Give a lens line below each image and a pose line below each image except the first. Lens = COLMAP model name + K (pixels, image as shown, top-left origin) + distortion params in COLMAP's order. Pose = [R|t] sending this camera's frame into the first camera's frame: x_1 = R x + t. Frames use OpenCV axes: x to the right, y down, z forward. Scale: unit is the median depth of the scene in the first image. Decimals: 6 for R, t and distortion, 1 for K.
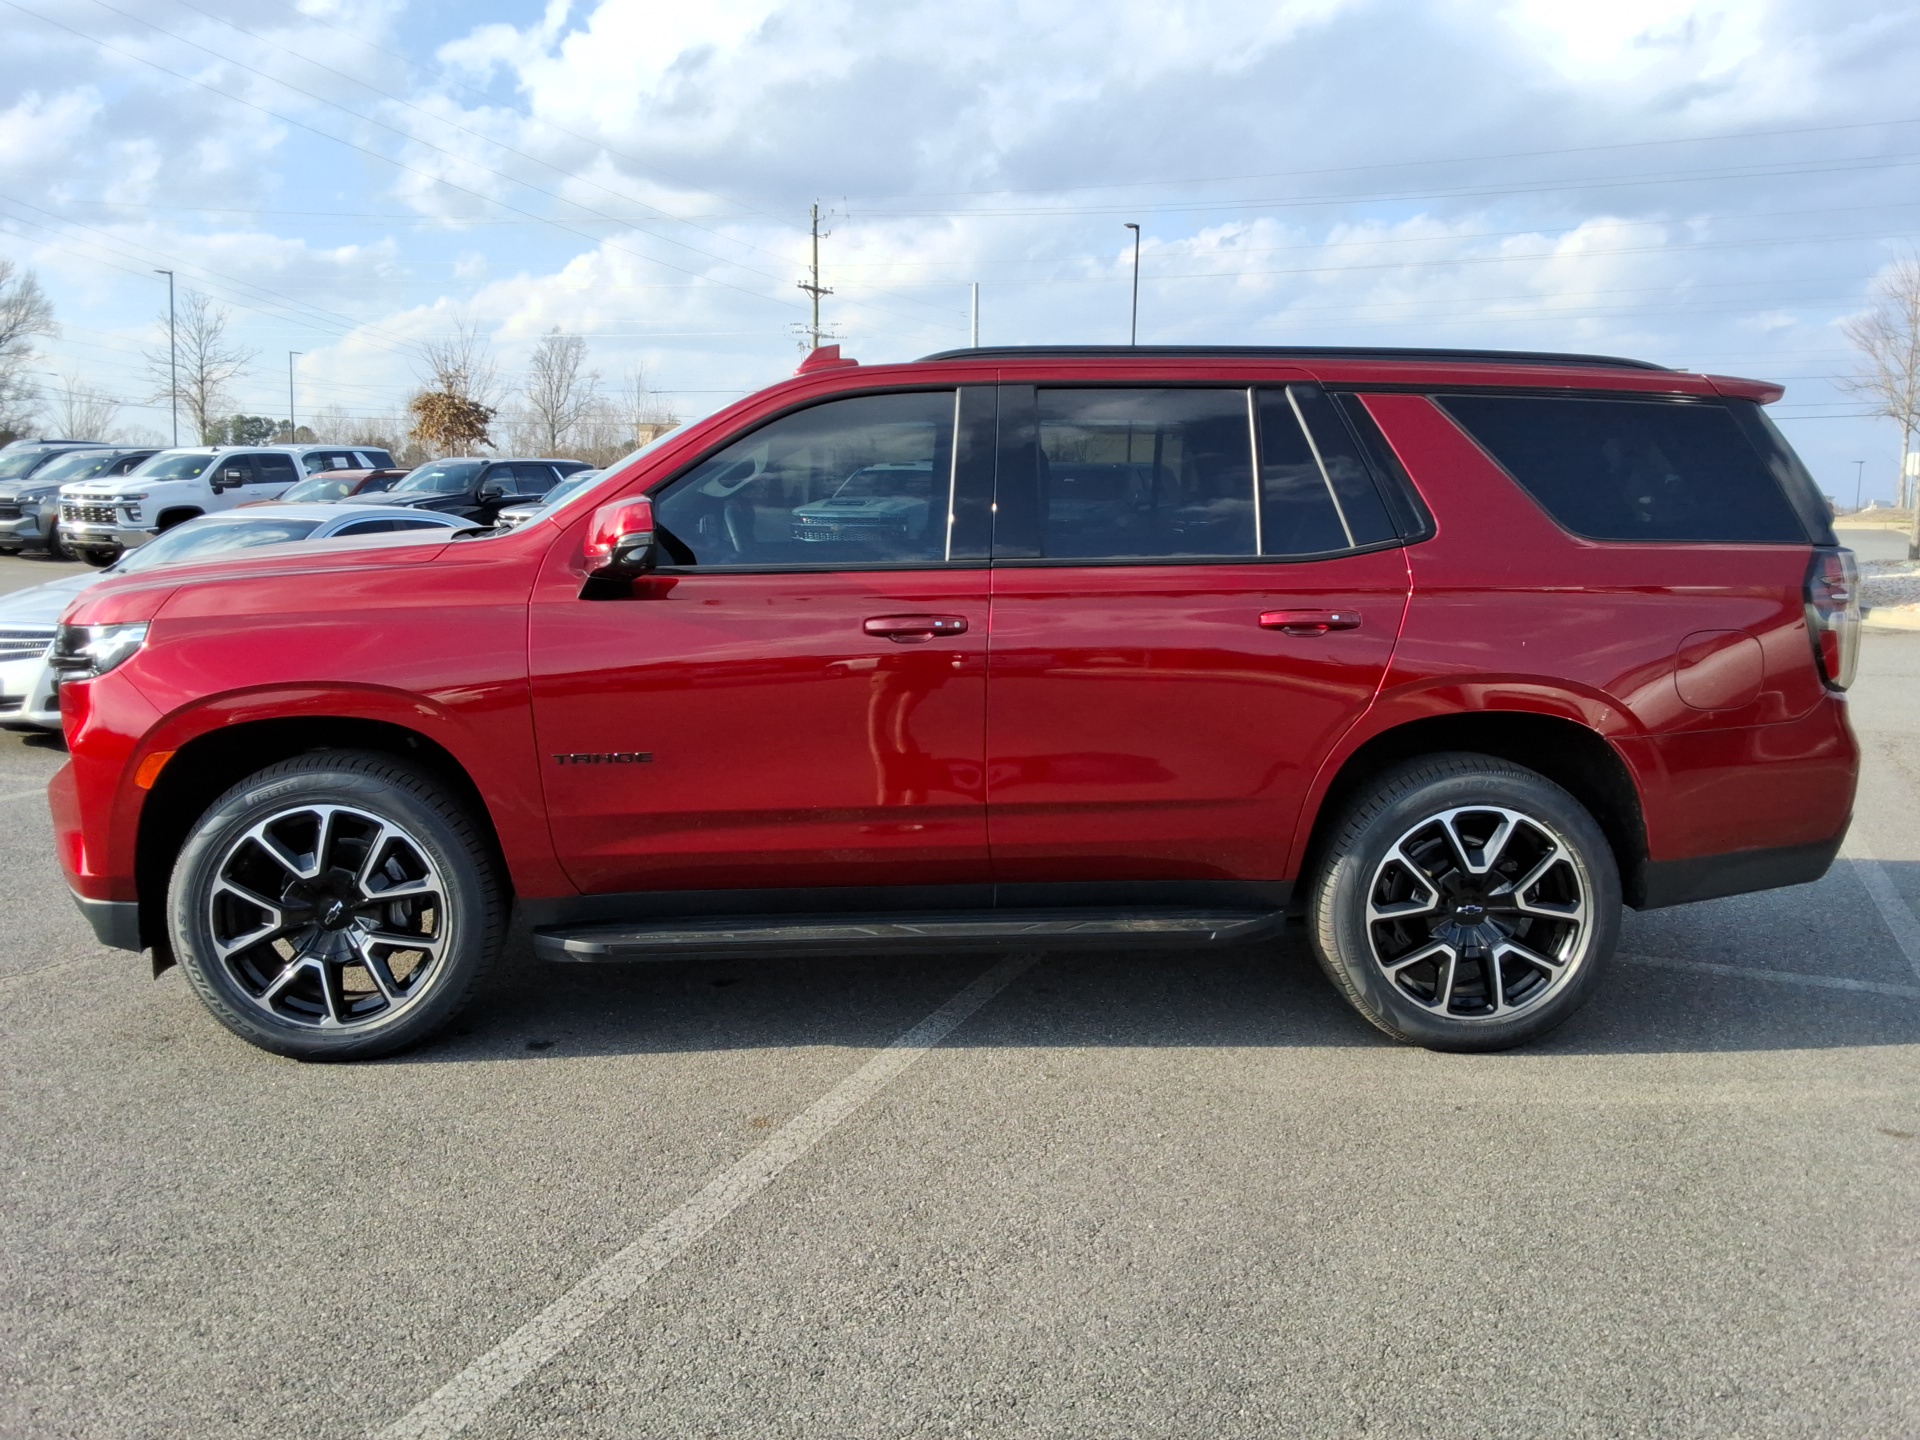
lens RADIAL K [[1528.2, 0, 960.0], [0, 1528.2, 720.0], [0, 0, 1]] dist [0.109861, -0.143475]
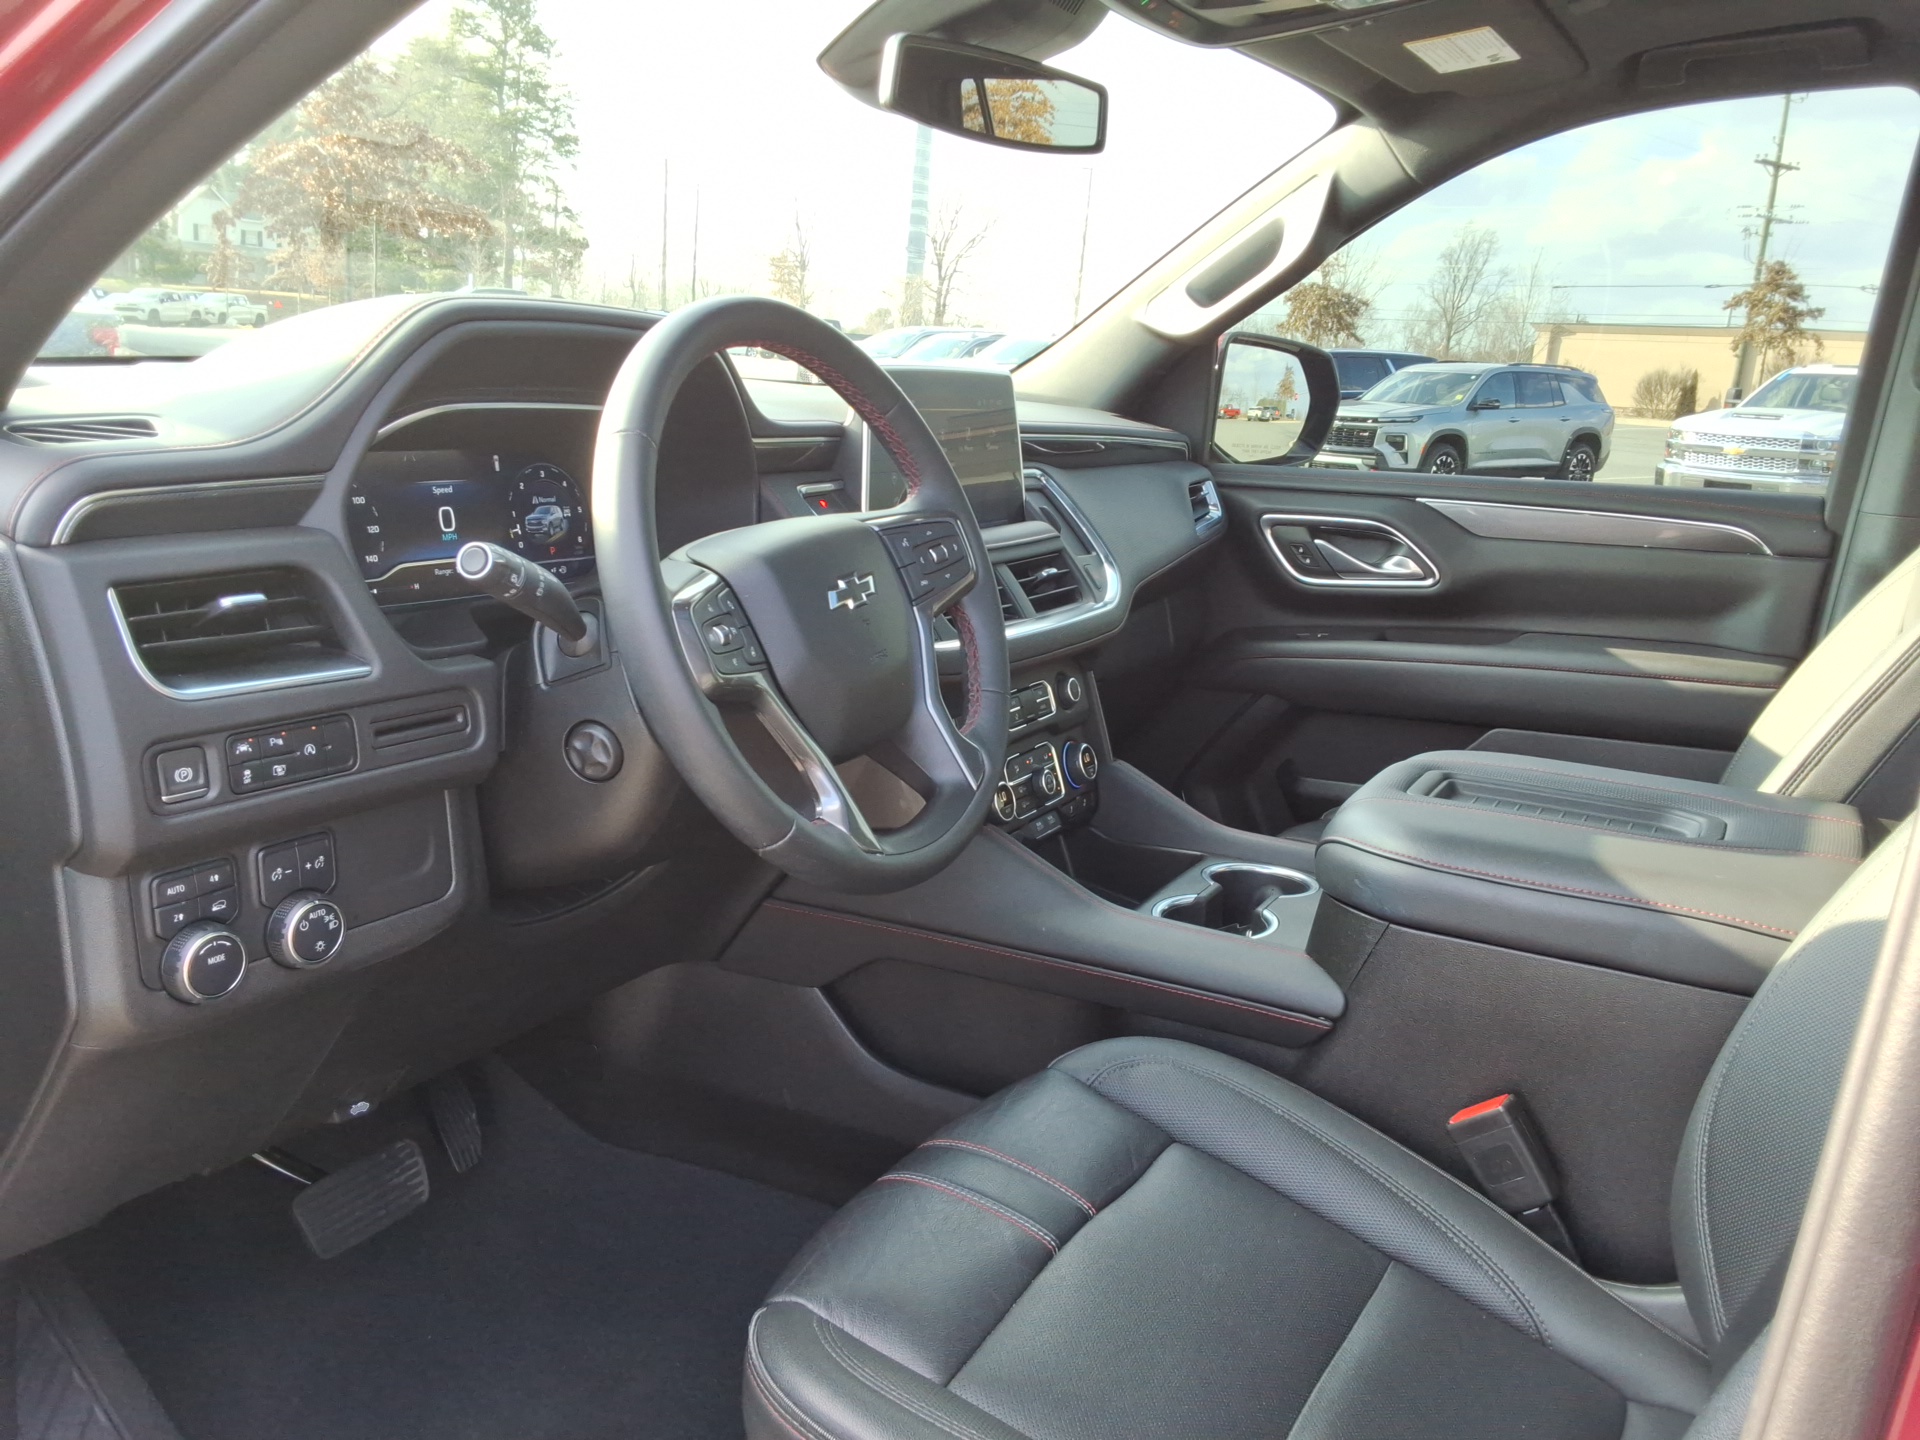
lens RADIAL K [[1530.9, 0, 969.1], [0, 1530.9, 701.0], [0, 0, 1]] dist [0.112416, -0.182403]
pose [[0.851968, 0.153671, -0.500535, -0.009842], [-0.129323, 0.988103, 0.083238, -0.114550], [0.507371, -0.006185, 0.861705, 0.864505]]
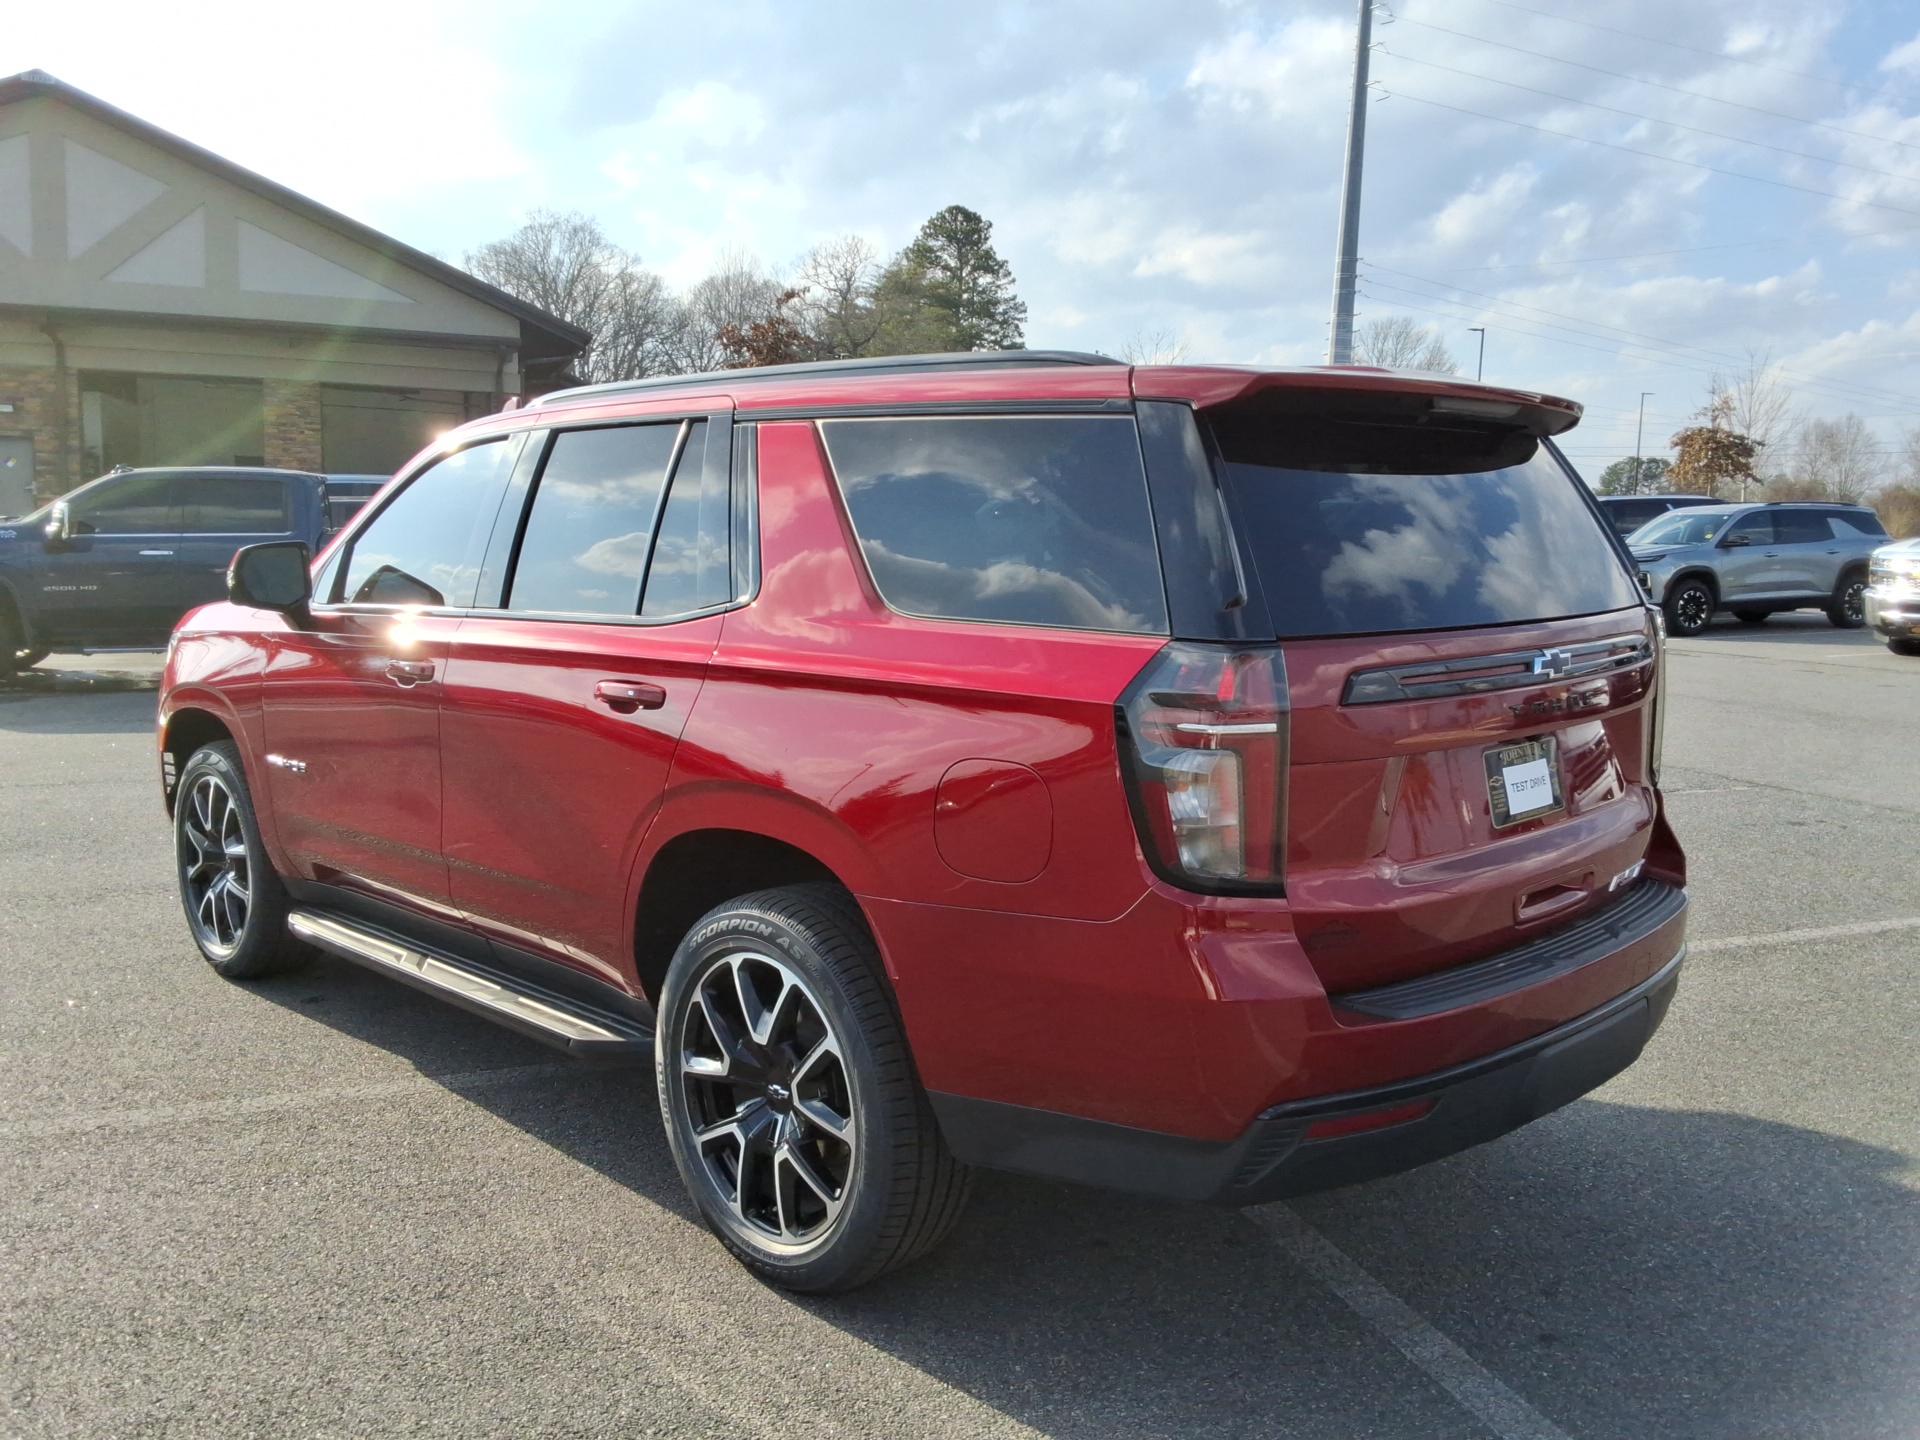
lens RADIAL K [[1530.9, 0, 969.1], [0, 1530.9, 701.0], [0, 0, 1]] dist [0.112416, -0.182403]
pose [[0.669778, 0.081526, -0.738072, 0.947317], [-0.108865, 0.993996, 0.011003, -0.088771], [0.734538, 0.072981, 0.674632, 0.540590]]
